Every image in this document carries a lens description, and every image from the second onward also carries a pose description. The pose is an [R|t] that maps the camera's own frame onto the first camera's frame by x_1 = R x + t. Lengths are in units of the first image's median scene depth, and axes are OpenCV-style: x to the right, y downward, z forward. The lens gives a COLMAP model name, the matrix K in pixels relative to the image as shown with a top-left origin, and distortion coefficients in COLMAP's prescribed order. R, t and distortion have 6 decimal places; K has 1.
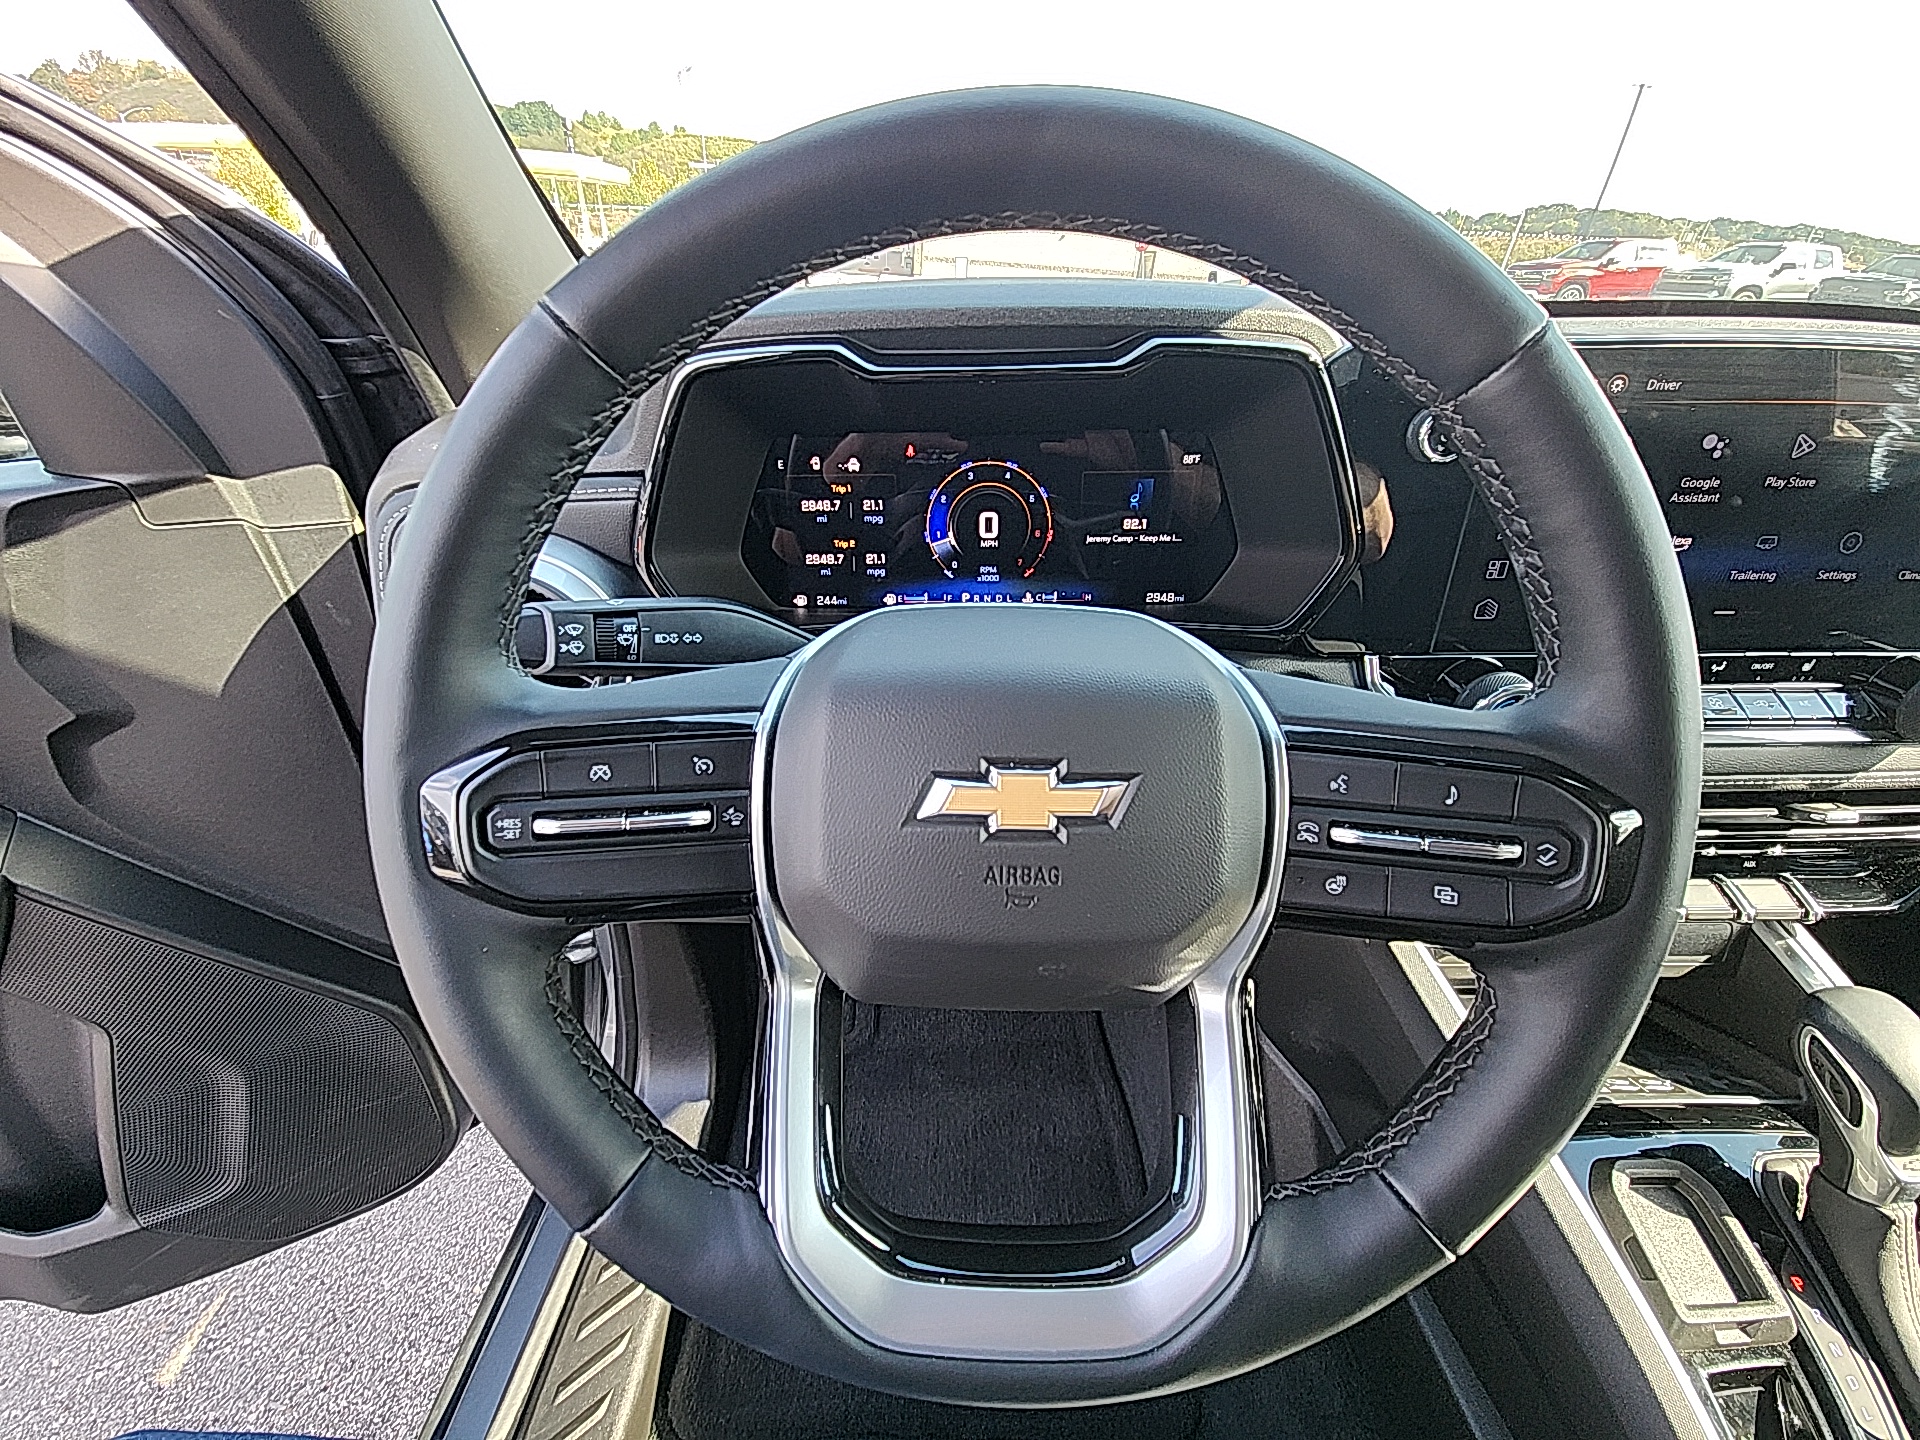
lens RADIAL K [[783.5, 0, 956.7], [0, 783.5, 700.9], [0, 0, 1]] dist [0.002923, -0.003355]
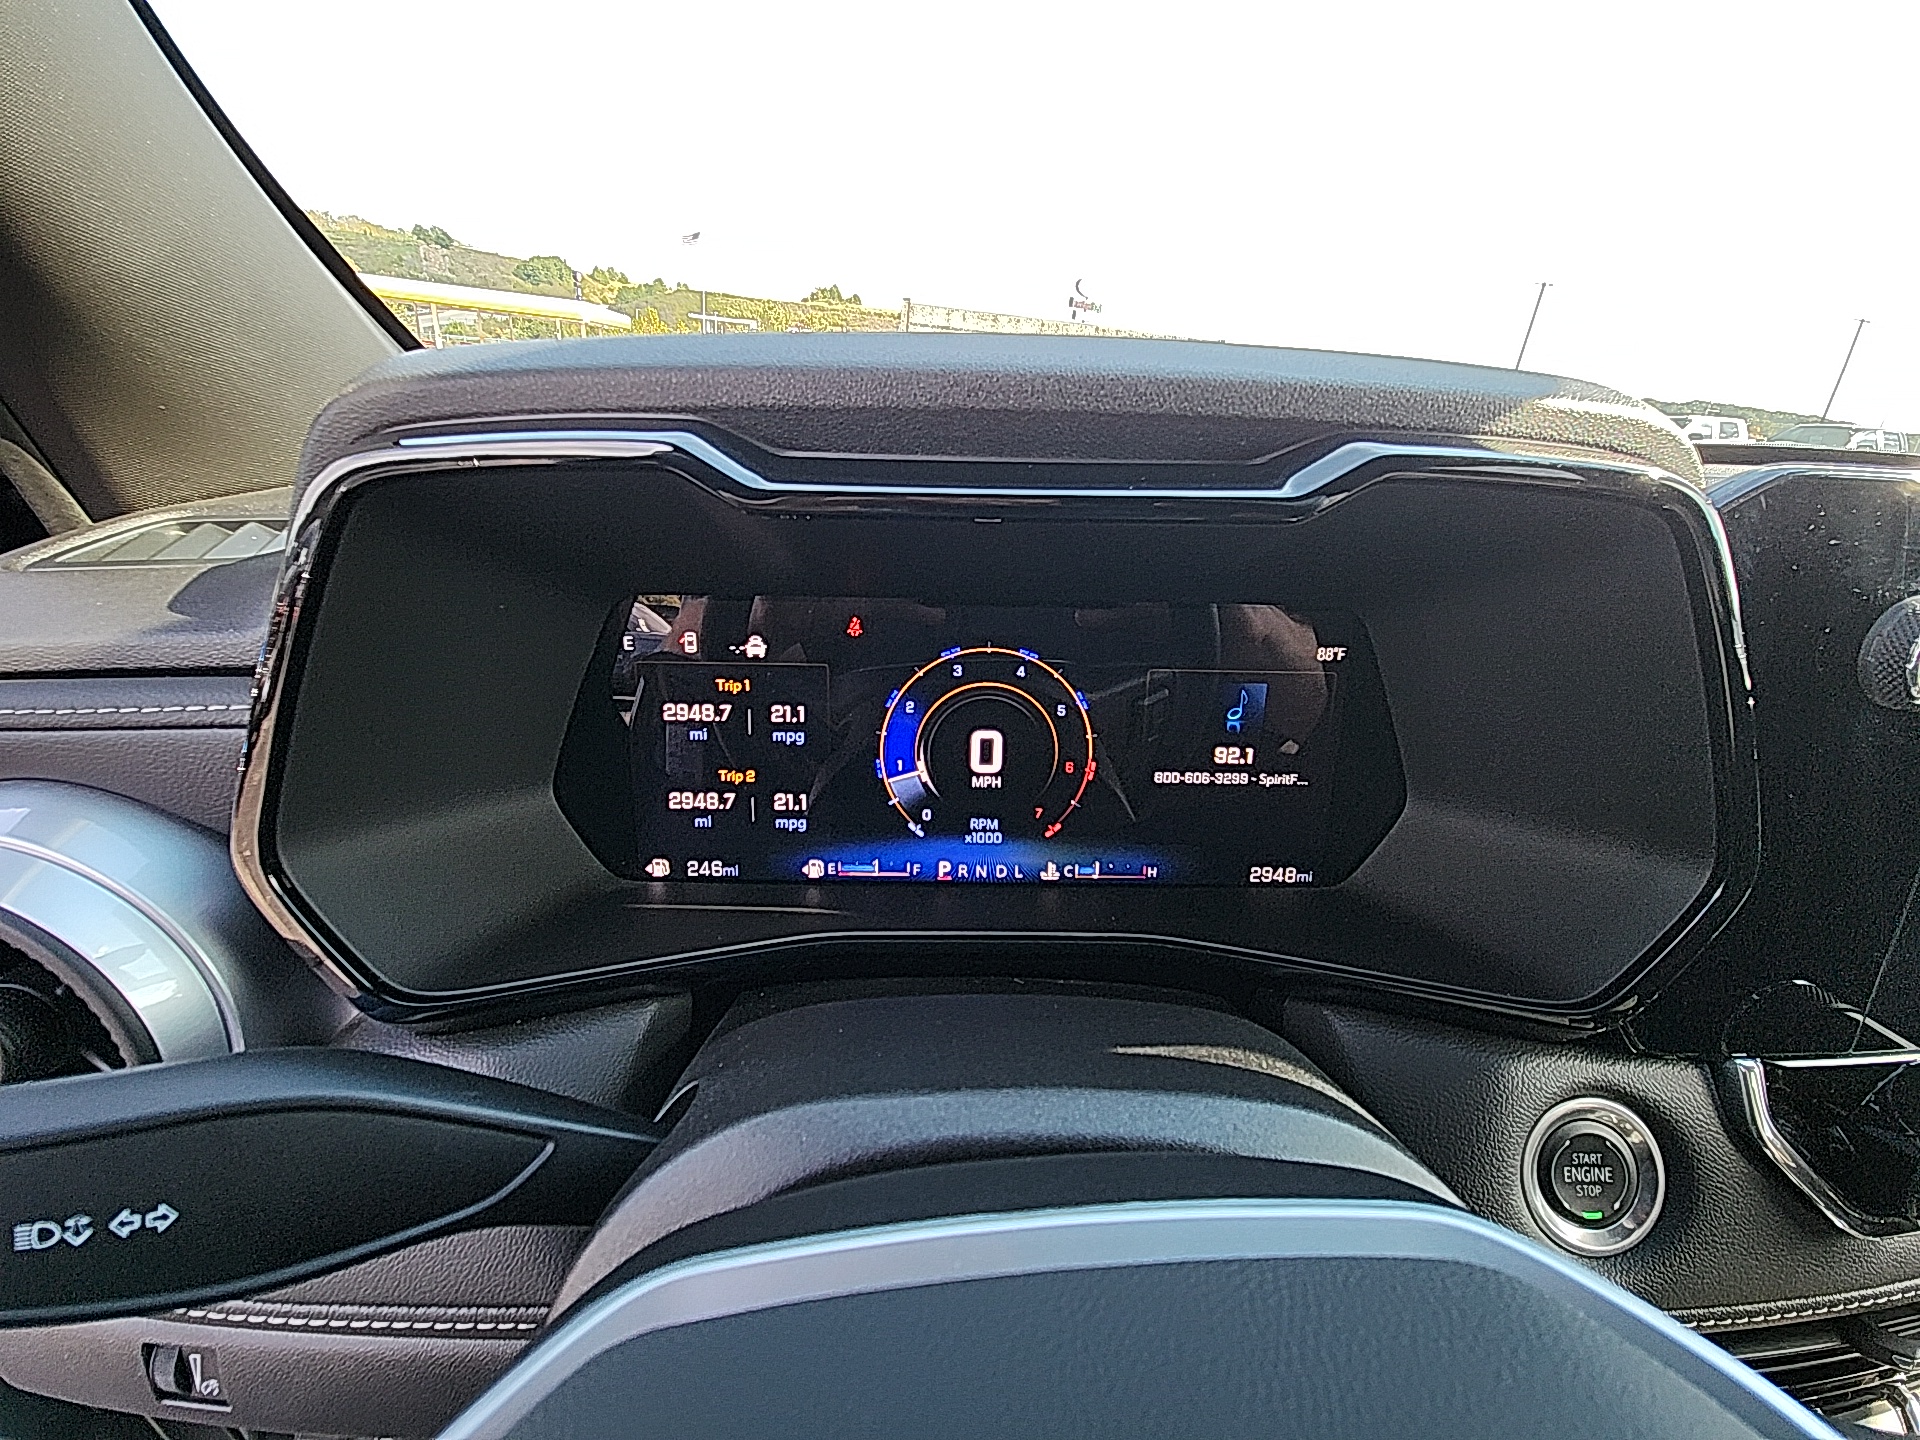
lens RADIAL K [[783.5, 0, 957.0], [0, 783.5, 693.9], [0, 0, 1]] dist [0.002923, -0.003355]
pose [[0.998965, 0.024139, 0.038556, -0.004713], [-0.017638, 0.986823, -0.160841, -0.173145], [-0.041931, 0.159995, 0.986227, 0.419577]]
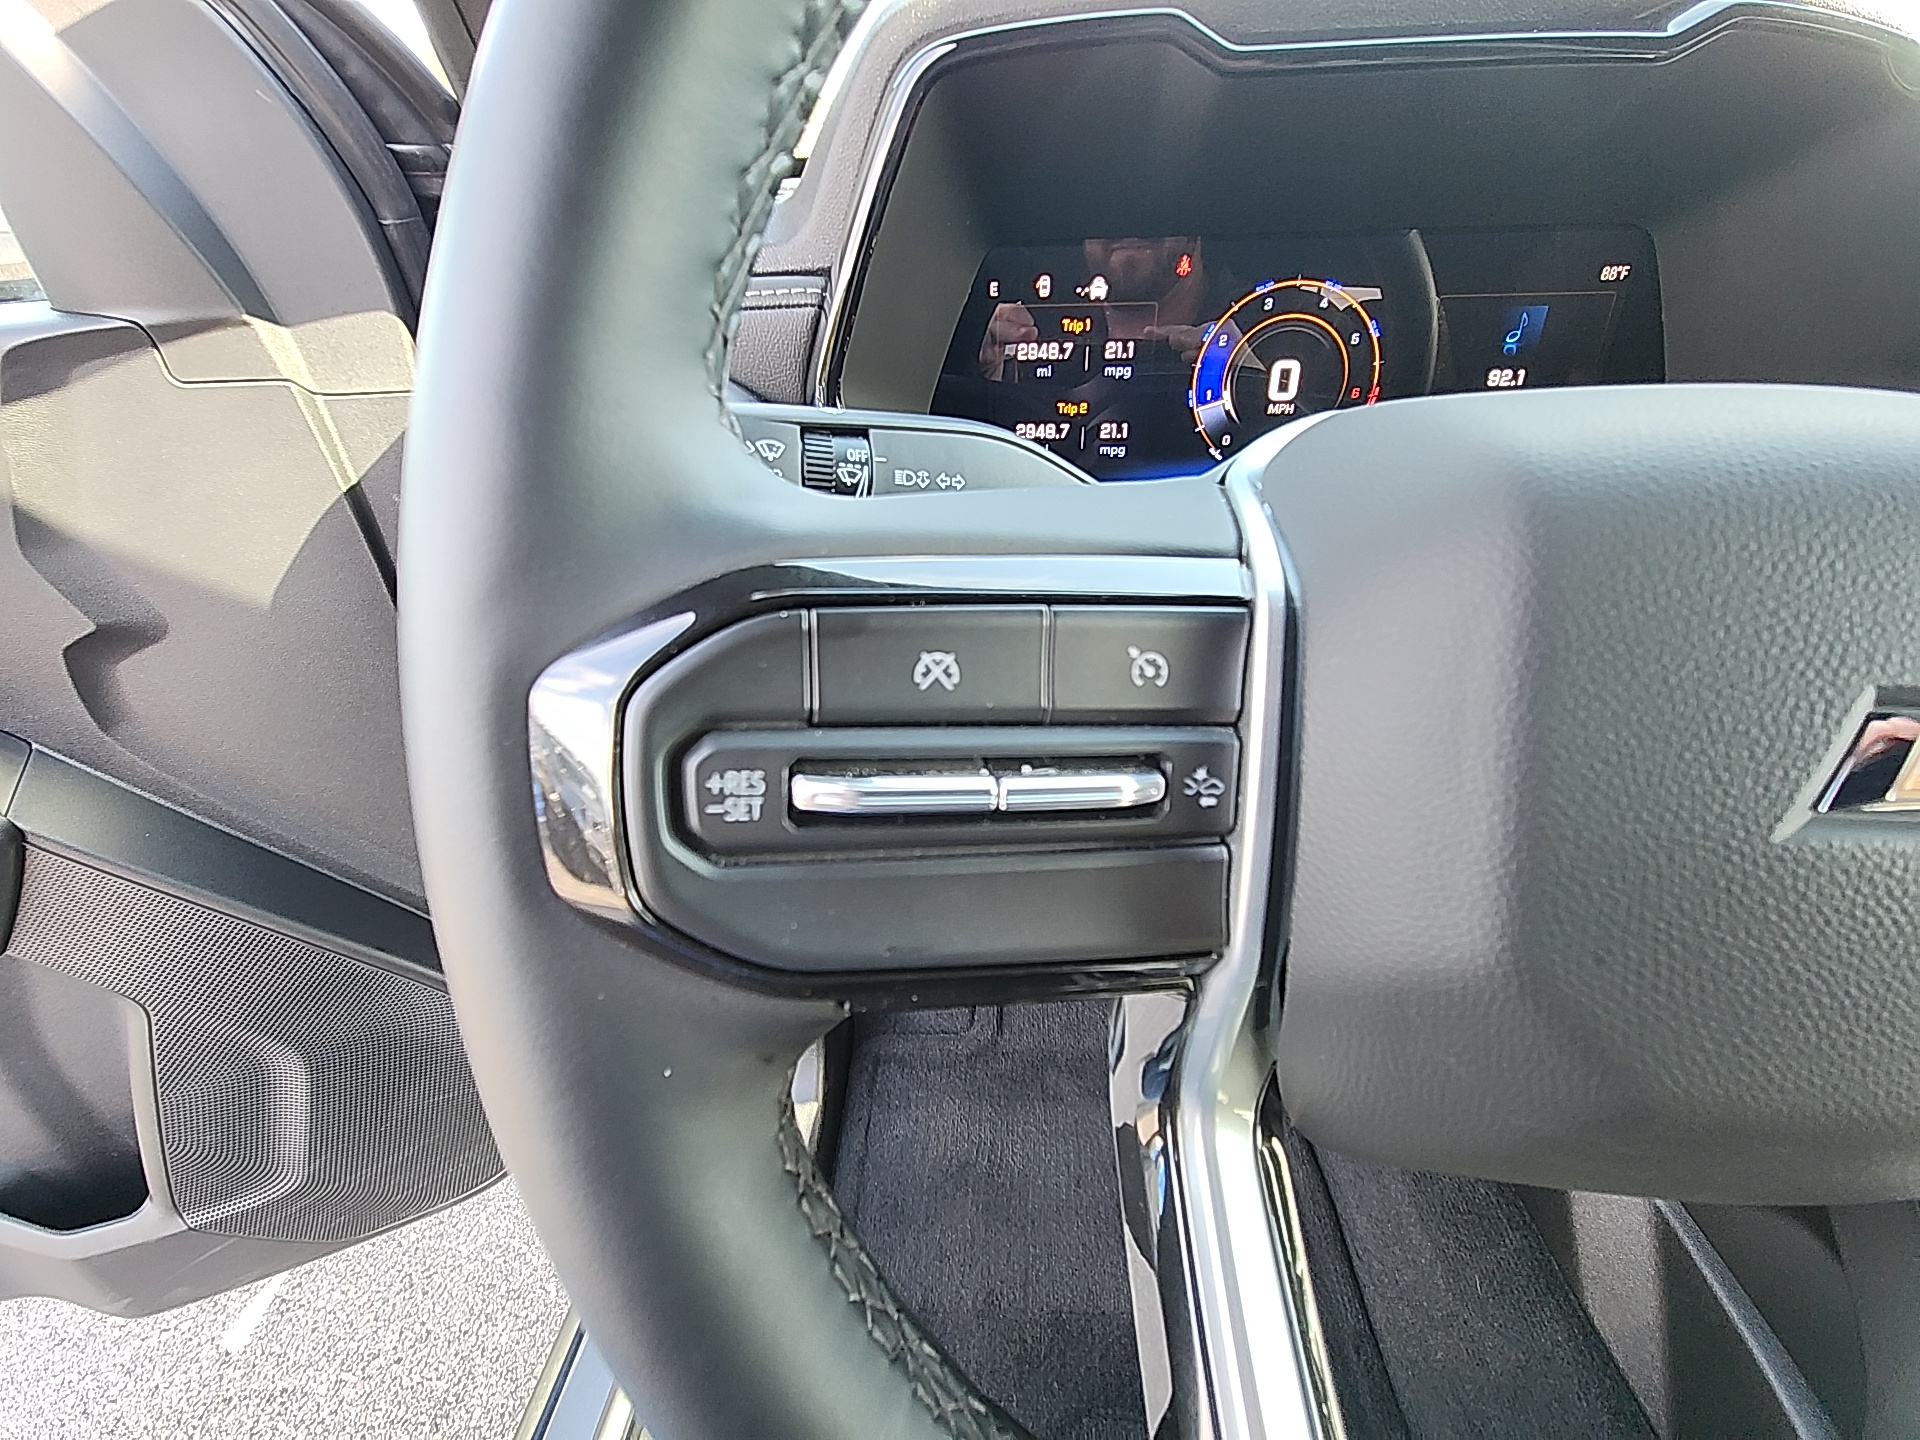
lens RADIAL K [[783.5, 0, 951.0], [0, 783.5, 699.5], [0, 0, 1]] dist [0.002923, -0.003355]
pose [[0.996799, 0.031031, -0.073674, -0.195861], [-0.028432, 0.998945, 0.036059, 0.043206], [0.074715, -0.033849, 0.996630, 0.273396]]
